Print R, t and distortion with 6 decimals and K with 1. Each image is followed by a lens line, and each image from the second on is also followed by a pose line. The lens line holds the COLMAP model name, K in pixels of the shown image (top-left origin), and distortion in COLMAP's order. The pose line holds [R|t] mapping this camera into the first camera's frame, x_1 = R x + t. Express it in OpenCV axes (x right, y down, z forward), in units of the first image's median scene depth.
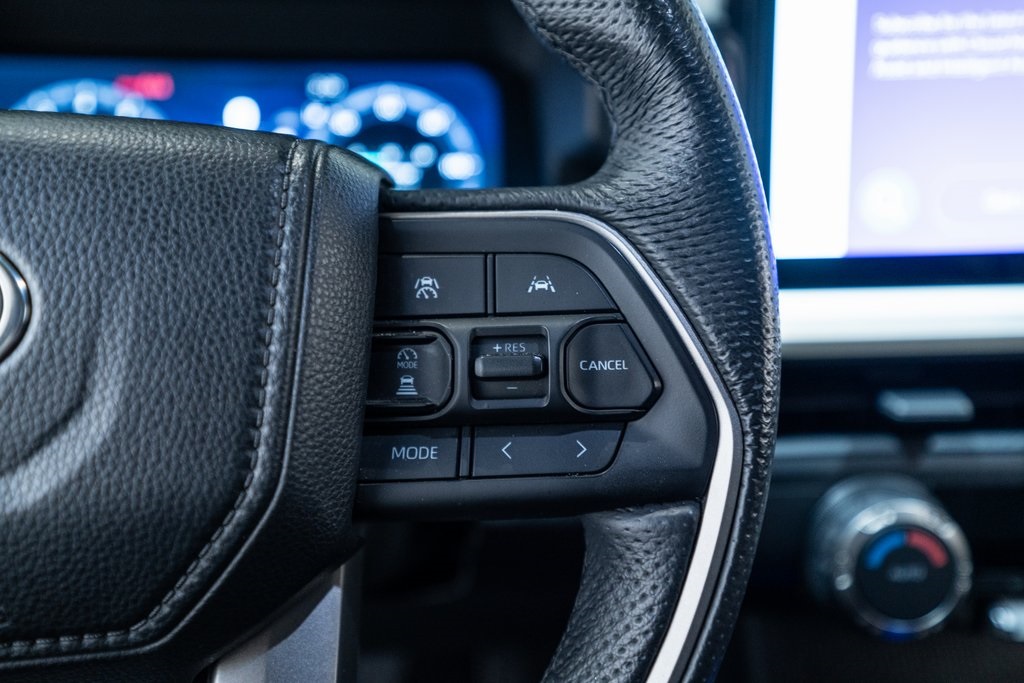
lens RADIAL K [[796.2, 0, 503.3], [0, 796.2, 340.5], [0, 0, 1]] dist [0.067184, 0.020351]
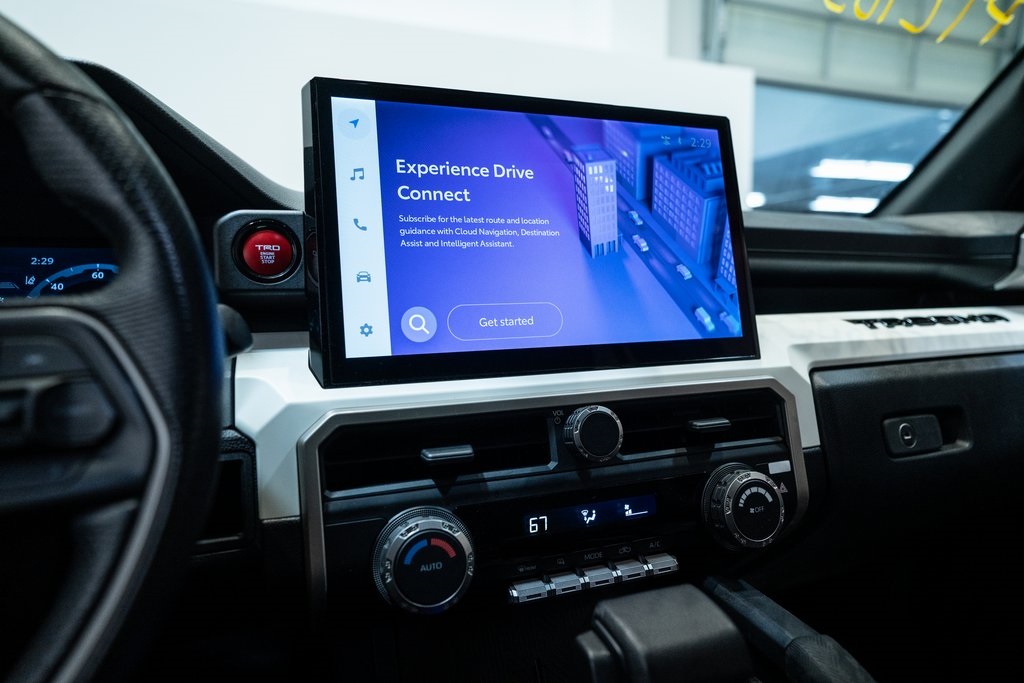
lens RADIAL K [[609.8, 0, 517.3], [0, 609.8, 341.7], [0, 0, 1]] dist [-0.019652, 0.006076]
pose [[0.960092, -0.038943, 0.276960, 0.579152], [0.096690, 0.975416, -0.198025, 0.198215], [-0.262440, 0.216901, 0.940255, -0.254538]]
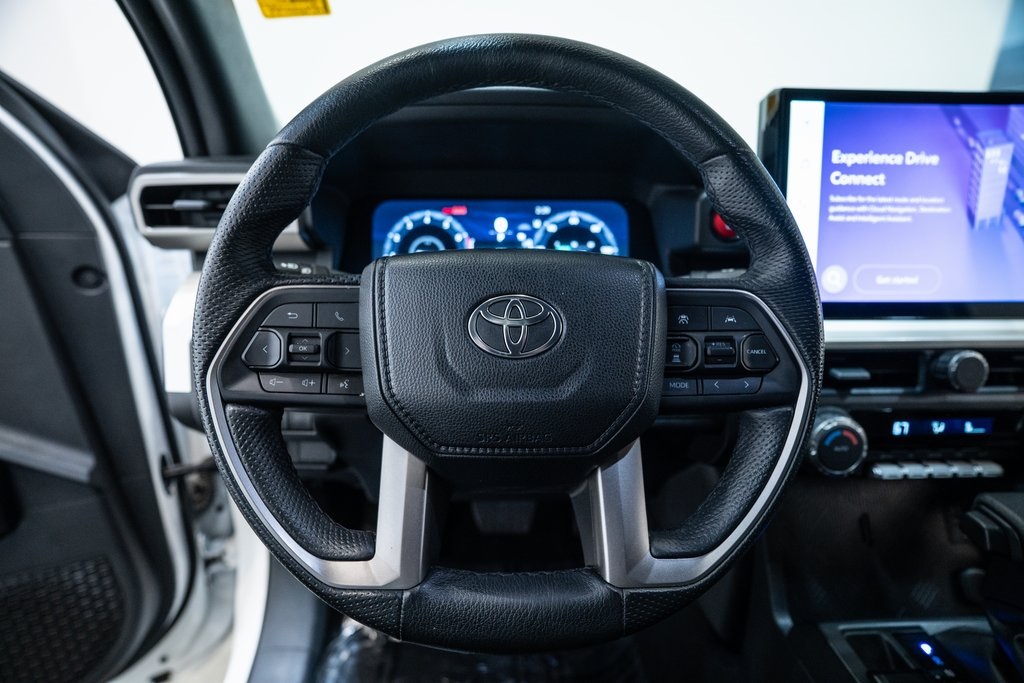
lens RADIAL K [[505.8, 0, 508.1], [0, 505.8, 340.1], [0, 0, 1]] dist [-0.050514, 0.014248]
pose [[0.999229, 0.019229, -0.034243, -0.596570], [-0.018972, 0.999789, 0.007823, -0.003157], [0.034386, -0.007167, 0.999383, -0.602206]]
